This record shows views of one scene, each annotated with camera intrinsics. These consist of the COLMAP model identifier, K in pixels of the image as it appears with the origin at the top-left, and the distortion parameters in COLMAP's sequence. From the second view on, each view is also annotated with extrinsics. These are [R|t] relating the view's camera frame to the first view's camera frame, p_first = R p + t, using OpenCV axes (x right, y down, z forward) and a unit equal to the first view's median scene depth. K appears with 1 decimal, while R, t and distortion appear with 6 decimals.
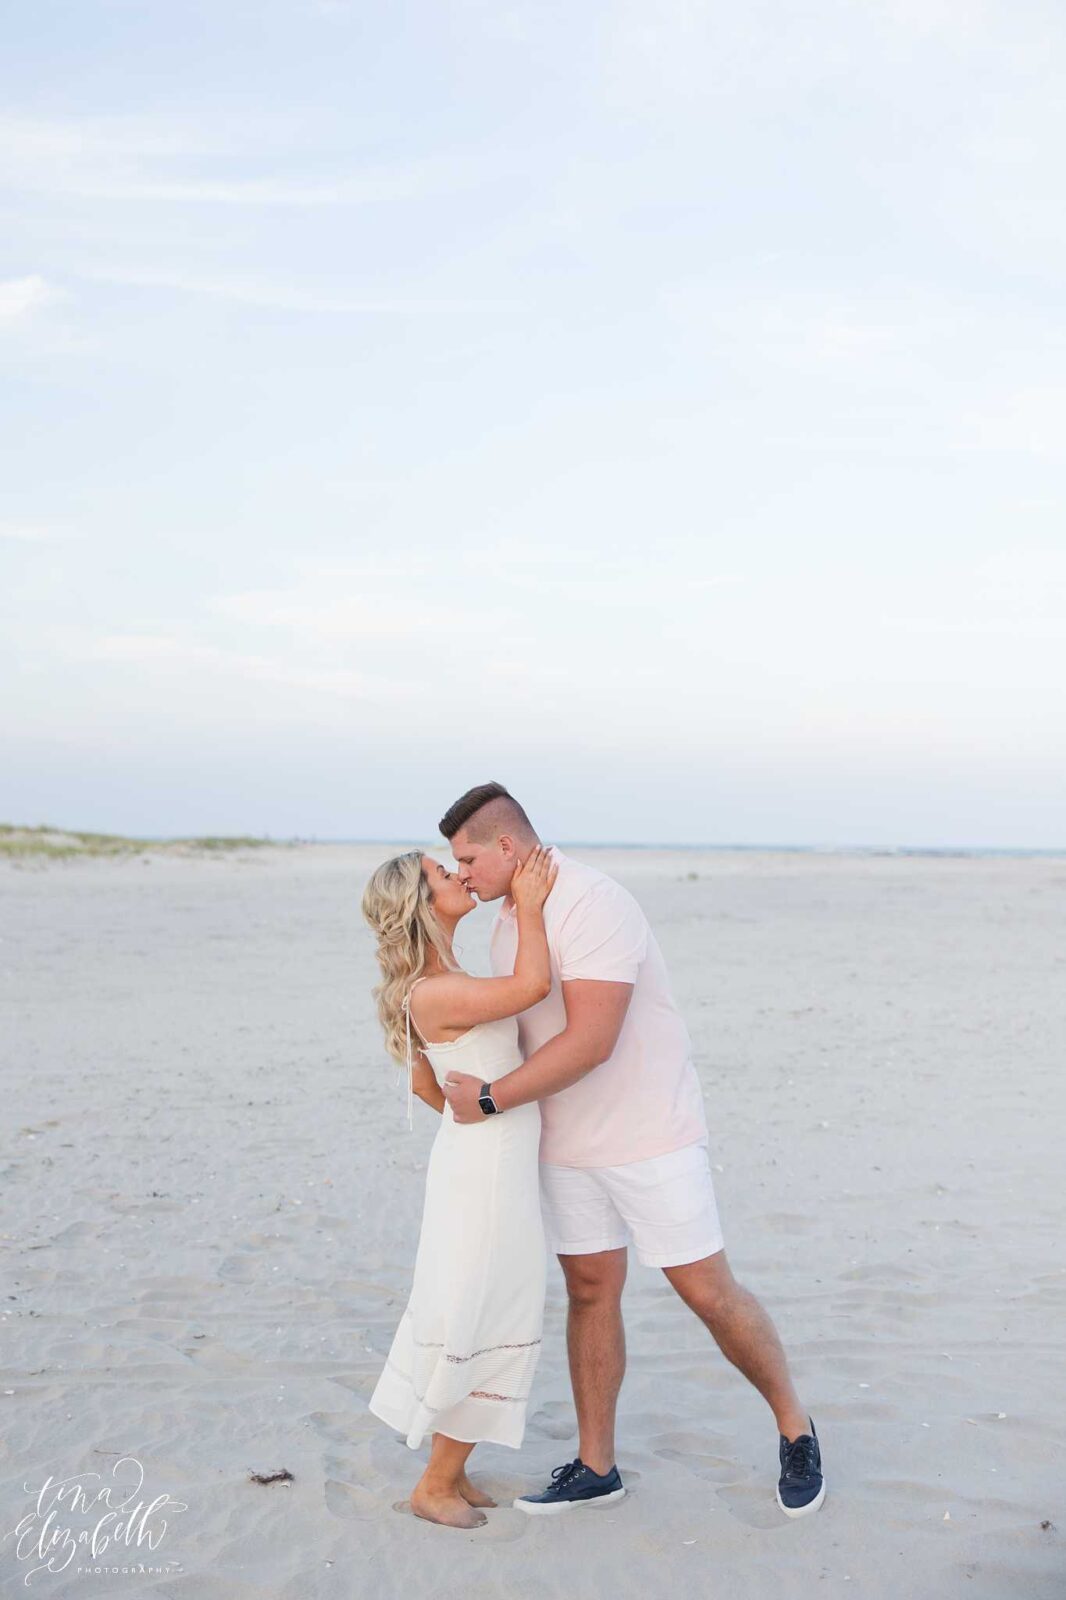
lens RADIAL K [[1852.8, 0, 527.6], [0, 1852.8, 799.3], [0, 0, 1]] dist [0.013857, 0.000000]
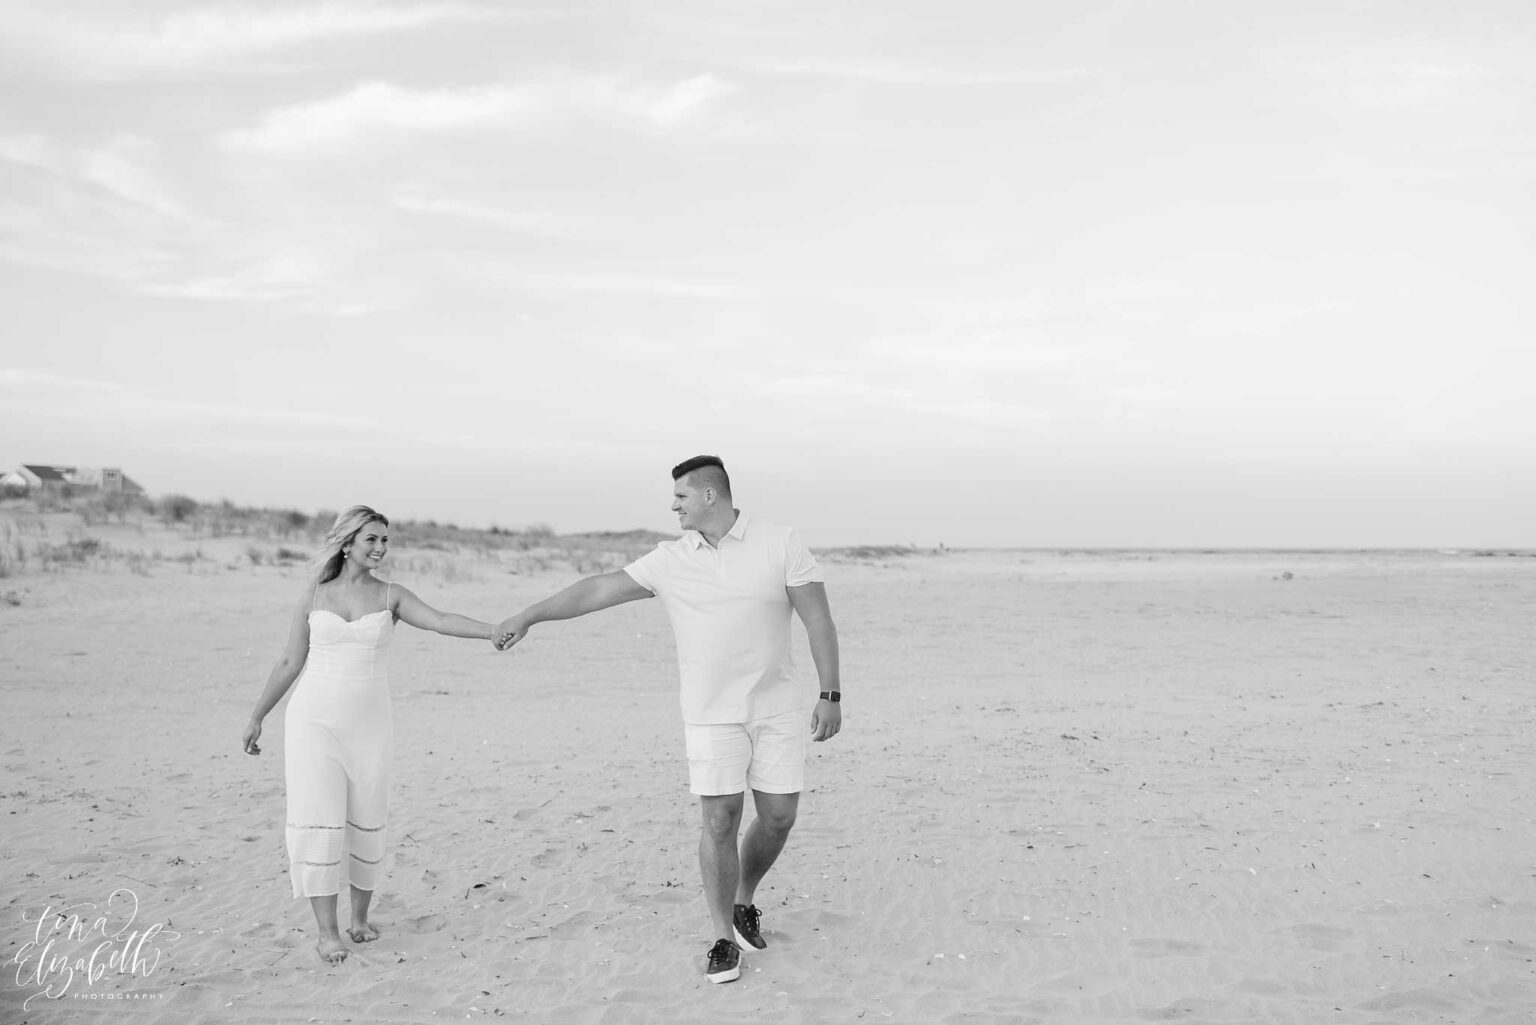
lens RADIAL K [[1583.4, 0, 776.7], [0, 1583.4, 507.0], [0, 0, 1]] dist [0.016296, 0.000000]
pose [[0.973761, -0.018922, -0.226786, 0.056702], [0.017994, 0.999819, -0.006159, 0.008139], [0.226862, 0.001917, 0.973925, 0.136965]]
